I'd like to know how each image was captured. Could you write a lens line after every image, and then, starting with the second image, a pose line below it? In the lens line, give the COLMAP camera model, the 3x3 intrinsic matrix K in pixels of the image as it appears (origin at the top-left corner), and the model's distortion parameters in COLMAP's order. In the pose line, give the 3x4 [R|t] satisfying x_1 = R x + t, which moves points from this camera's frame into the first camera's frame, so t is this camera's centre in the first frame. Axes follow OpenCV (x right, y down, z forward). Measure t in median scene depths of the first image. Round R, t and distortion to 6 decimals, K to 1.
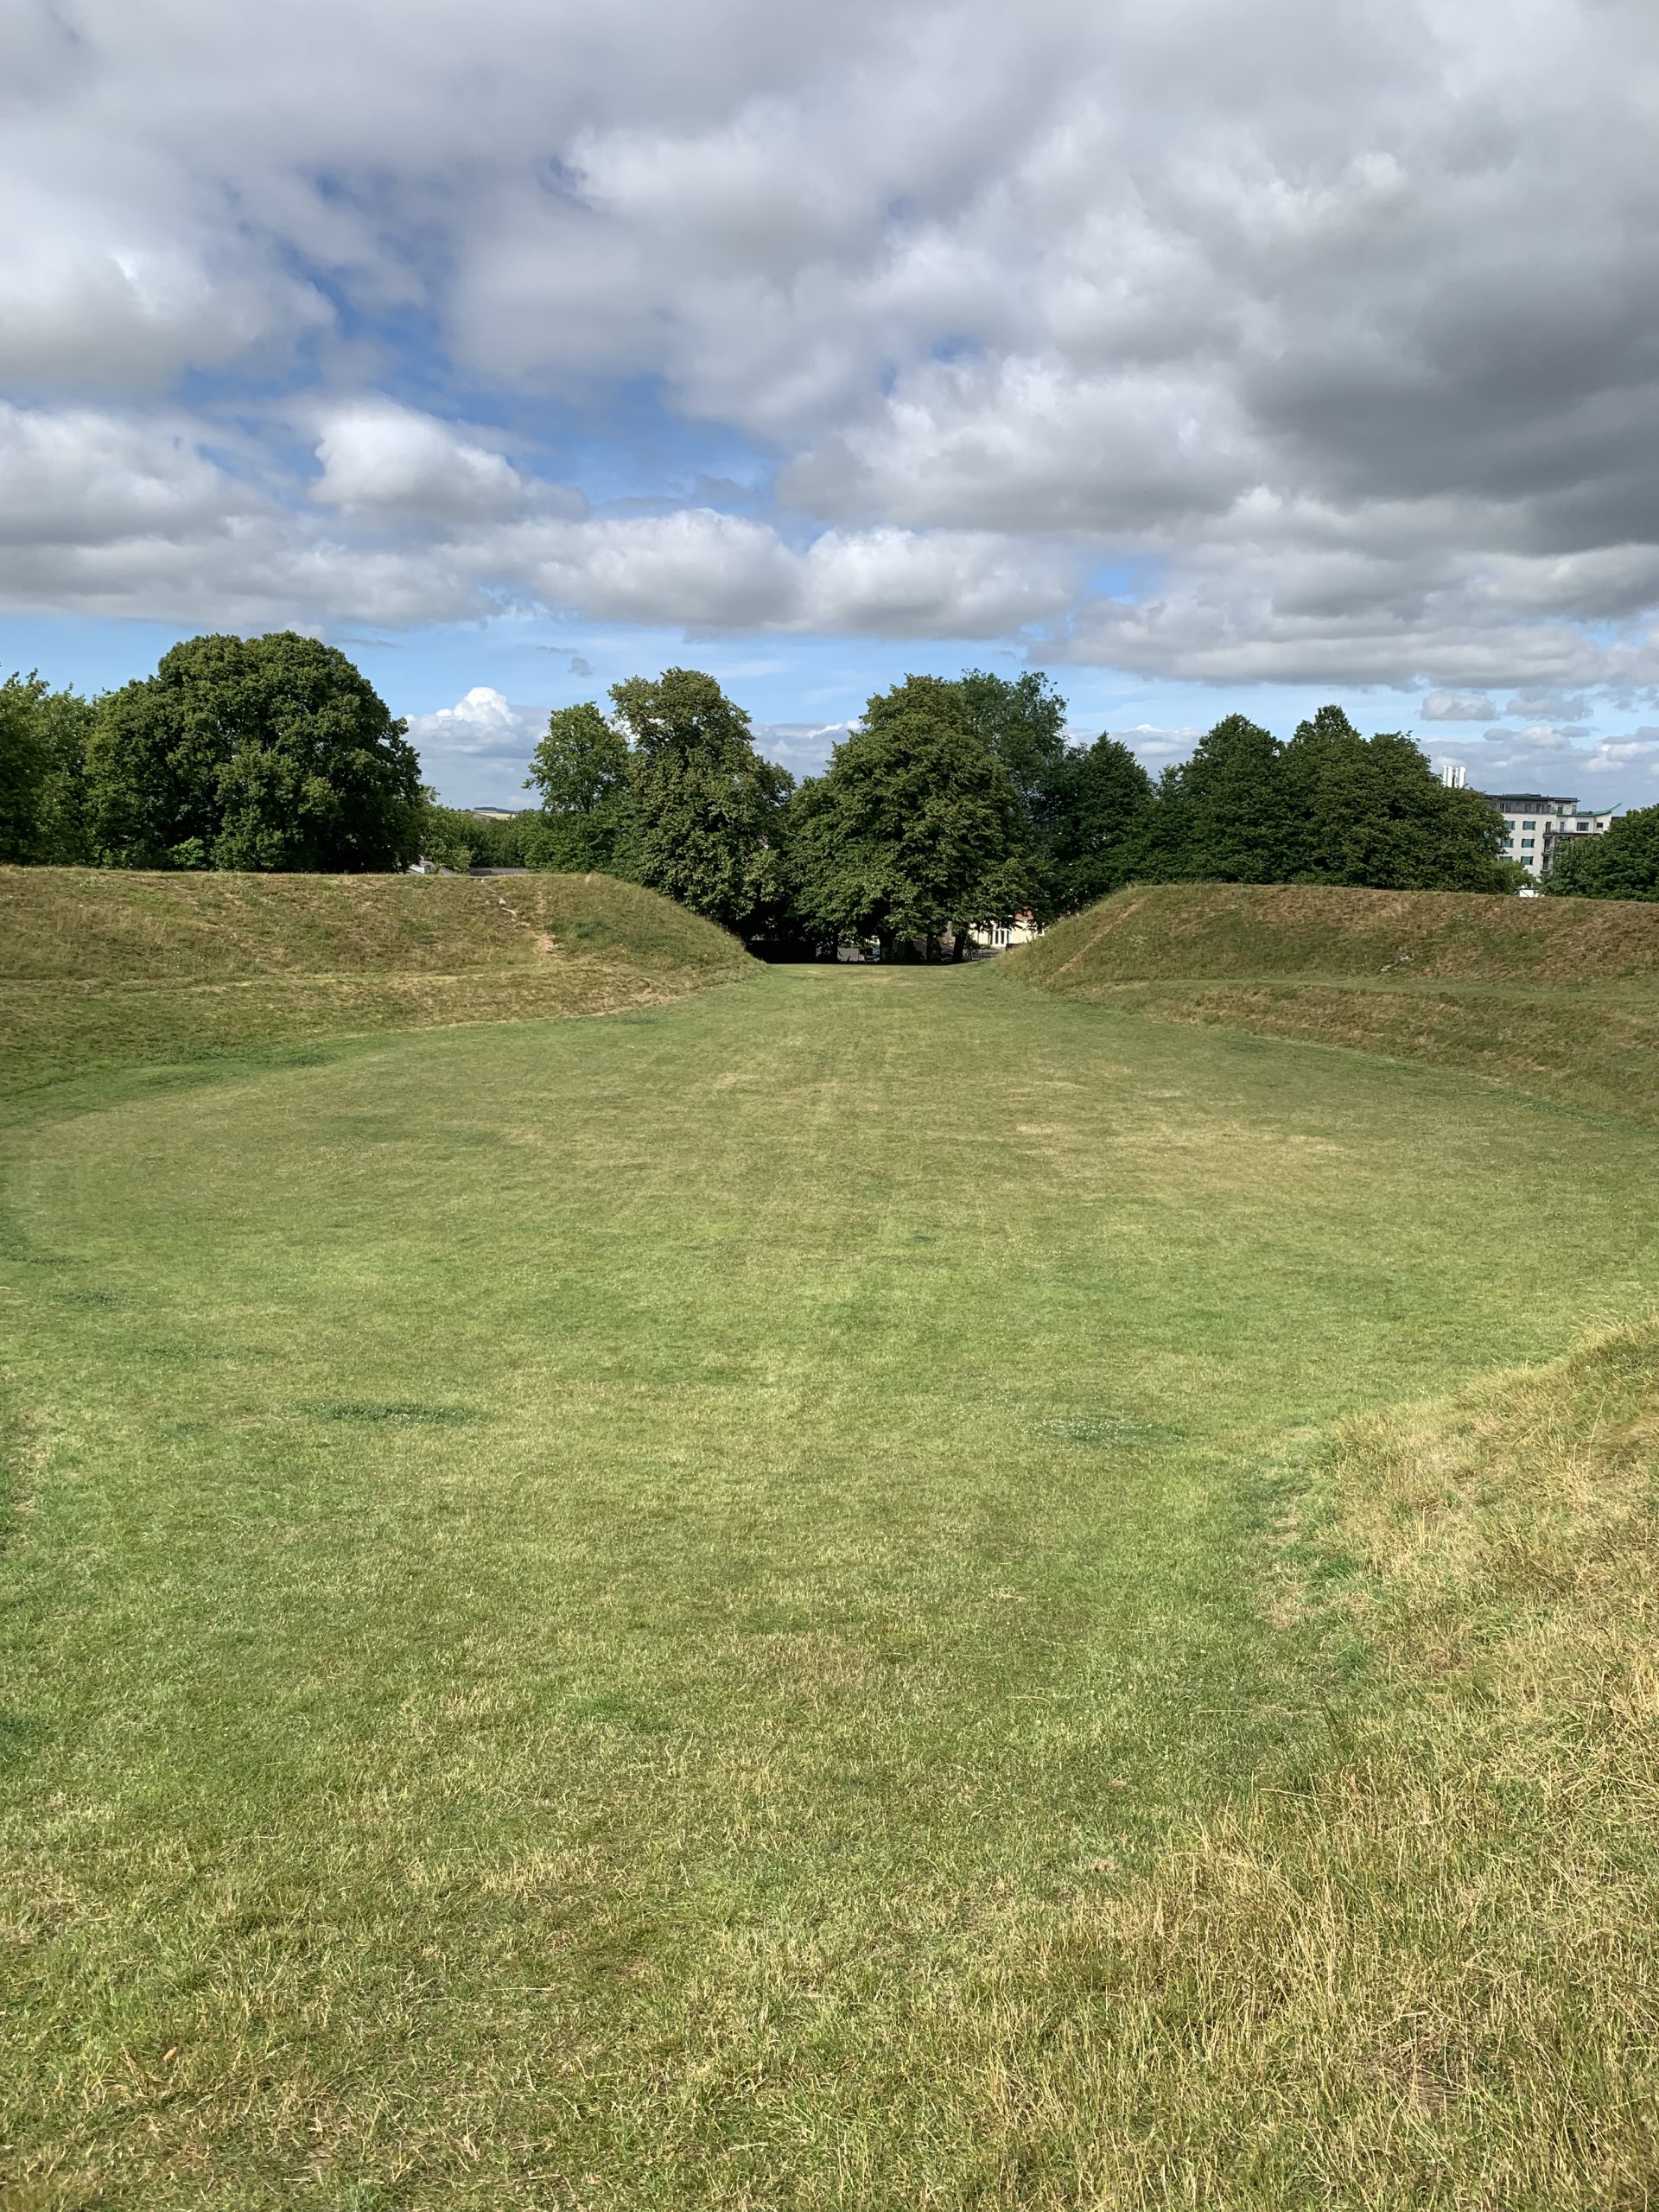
lens RADIAL K [[1670.9, 0, 832.6], [0, 1670.9, 1111.1], [0, 0, 1]] dist [0.044218, -0.048353]
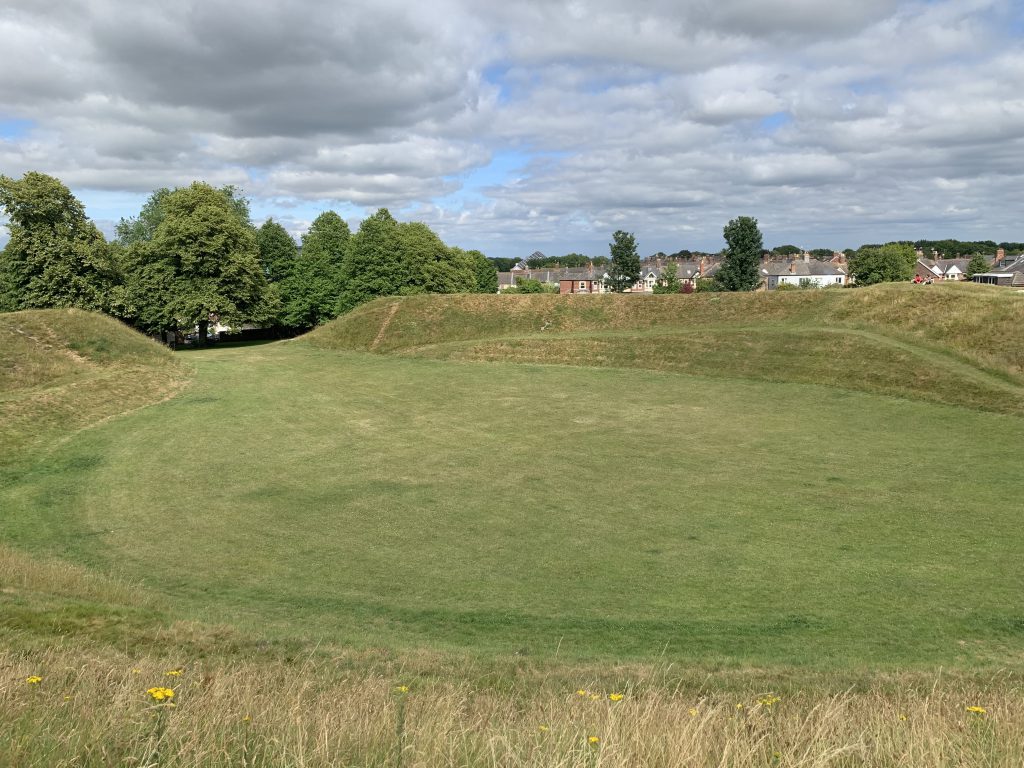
lens RADIAL K [[773.5, 0, 513.9], [0, 773.5, 382.6], [0, 0, 1]] dist [0.044218, -0.048353]
pose [[0.733893, -0.124379, 0.667781, -0.277575], [0.132899, 0.990385, 0.038410, -0.040946], [-0.666138, 0.060558, 0.743366, 0.185095]]
